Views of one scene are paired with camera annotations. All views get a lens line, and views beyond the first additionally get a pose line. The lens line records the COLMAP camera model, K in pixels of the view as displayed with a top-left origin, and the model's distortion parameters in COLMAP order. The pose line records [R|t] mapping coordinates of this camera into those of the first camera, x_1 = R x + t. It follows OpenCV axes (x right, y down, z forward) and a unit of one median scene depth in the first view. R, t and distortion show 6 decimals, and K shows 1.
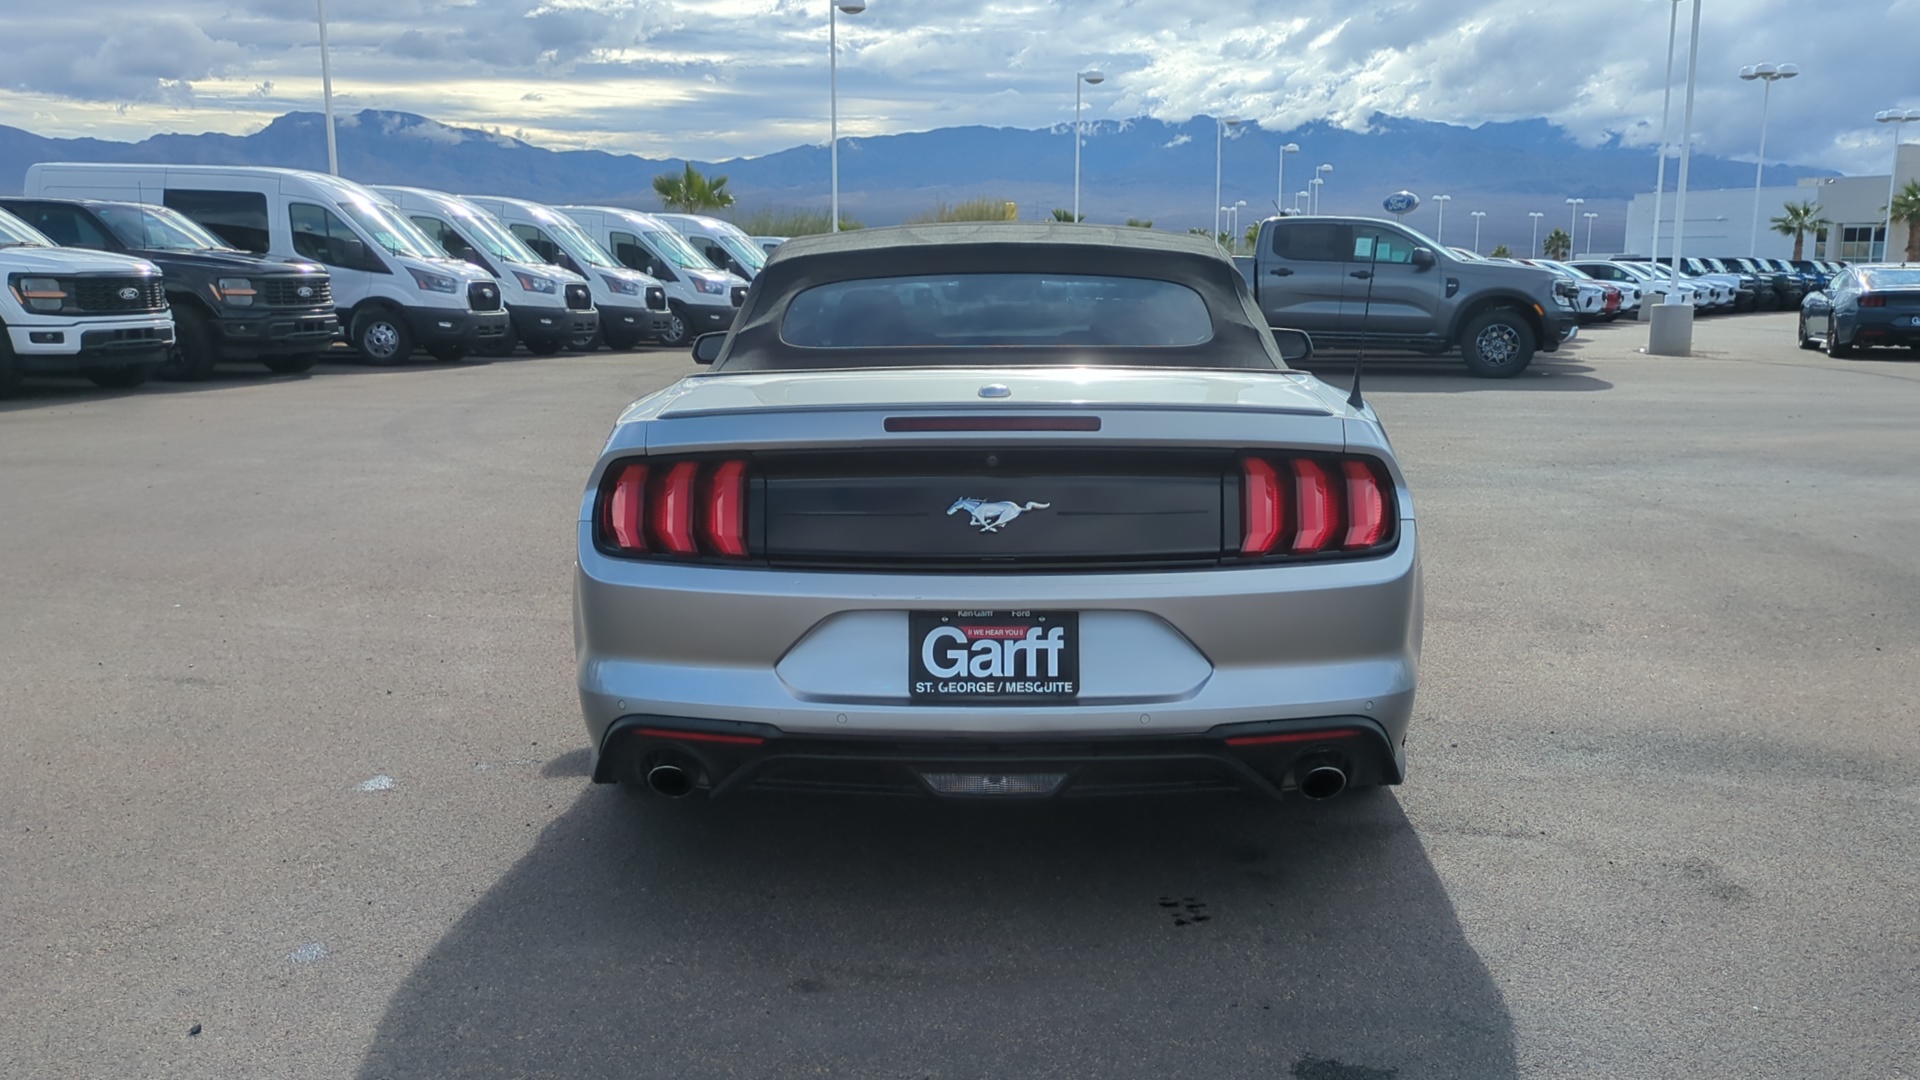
lens RADIAL K [[1633.0, 0, 981.9], [0, 1633.0, 539.9], [0, 0, 1]] dist [0.066250, -0.089165]
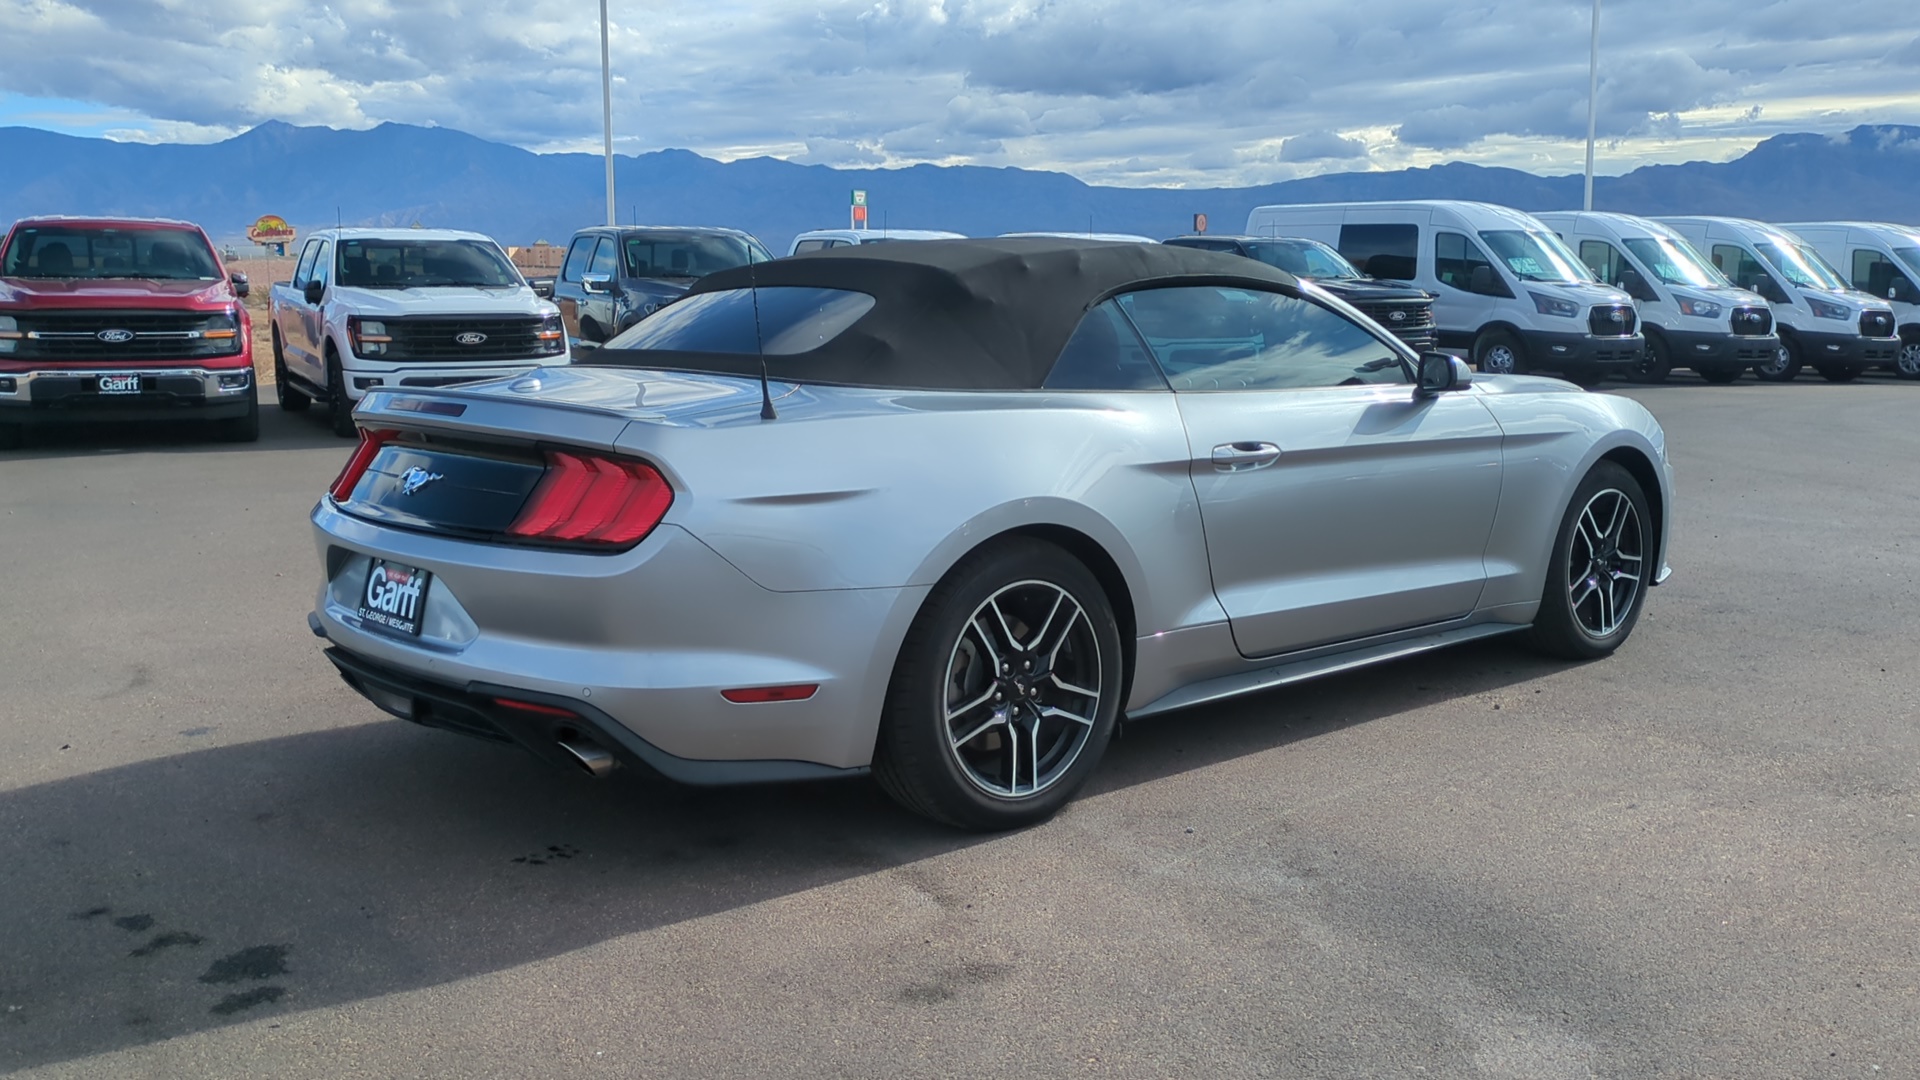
lens RADIAL K [[1633.0, 0, 981.9], [0, 1633.0, 539.9], [0, 0, 1]] dist [0.066250, -0.089165]
pose [[0.682028, 0.103873, -0.723912, 1.184283], [-0.115407, 0.992746, 0.033718, -0.062015], [0.722163, 0.060547, 0.689068, 0.460913]]
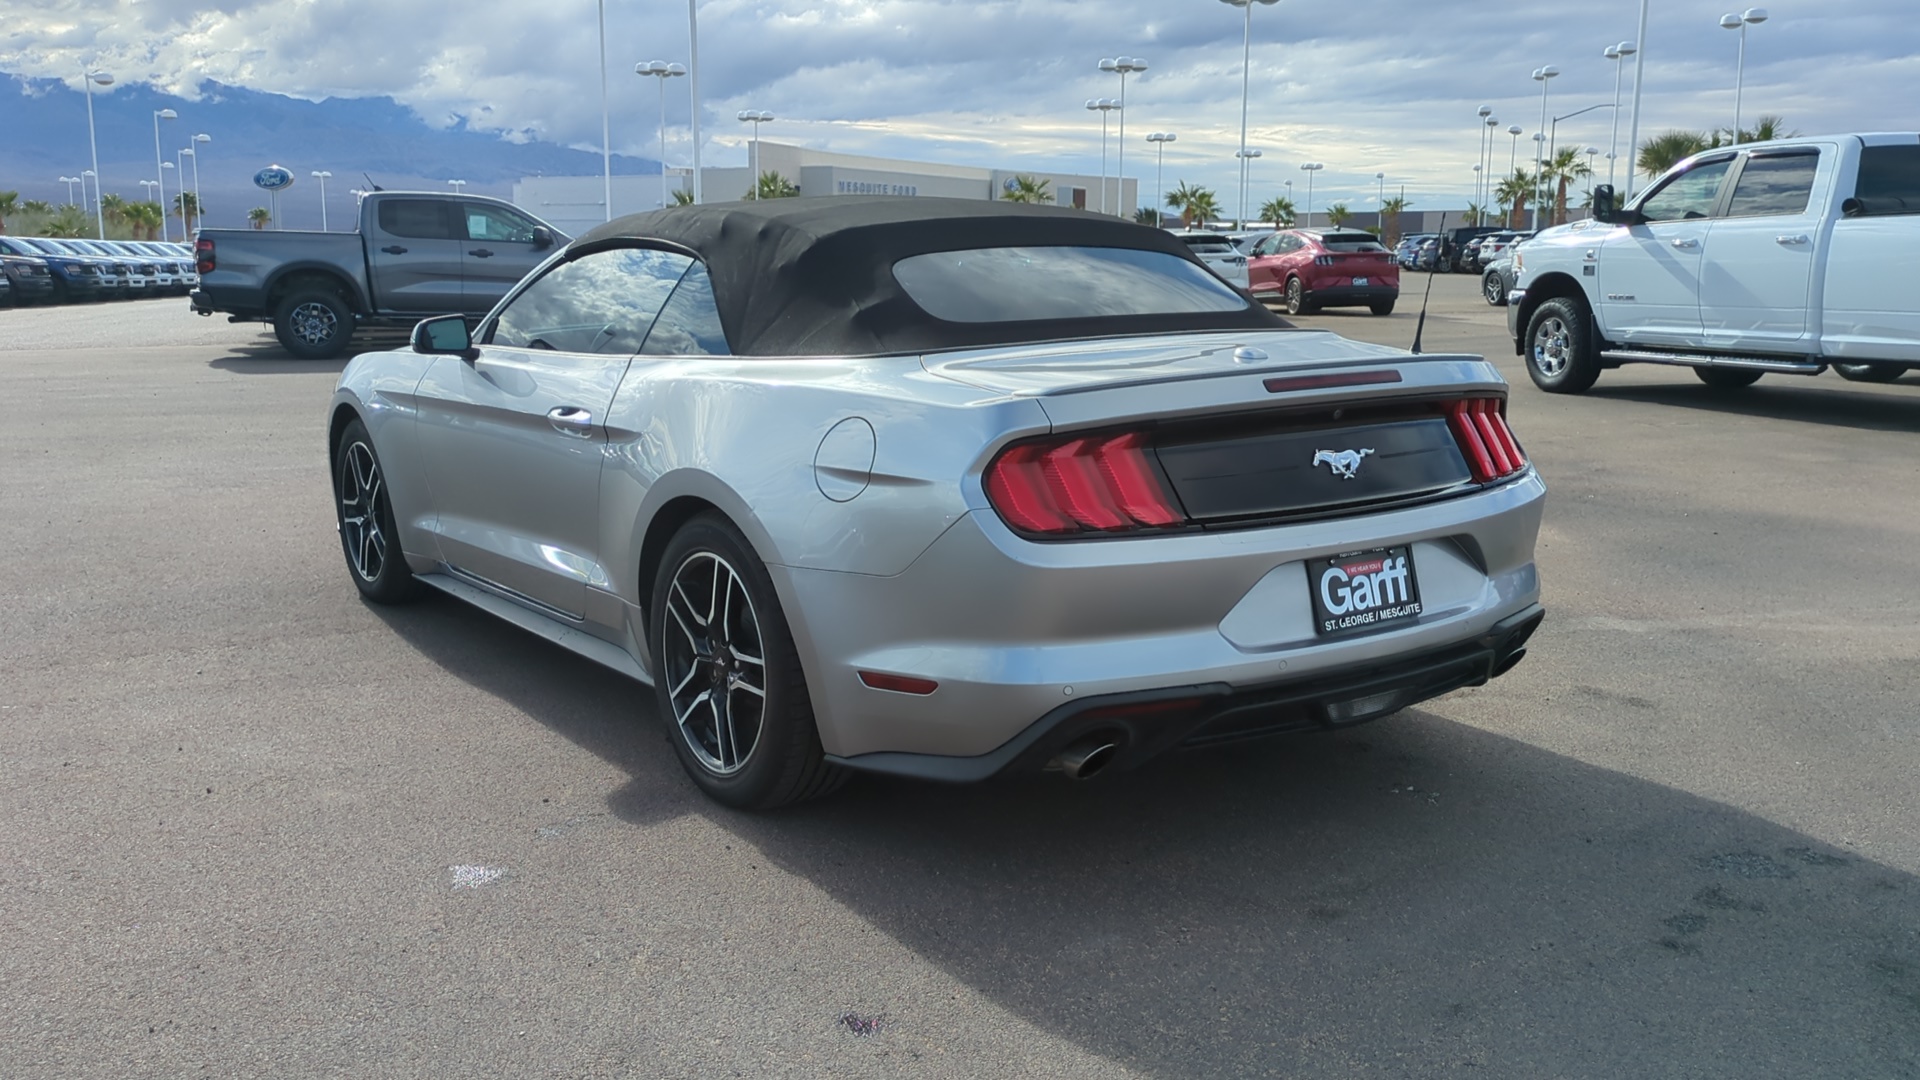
lens RADIAL K [[1613.2, 0, 982.1], [0, 1613.2, 556.4], [0, 0, 1]] dist [0.120081, -0.200014]
pose [[0.797886, -0.113313, 0.592063, -0.840866], [0.100090, 0.993443, 0.055246, -0.037630], [-0.594441, 0.015180, 0.803996, 0.265853]]
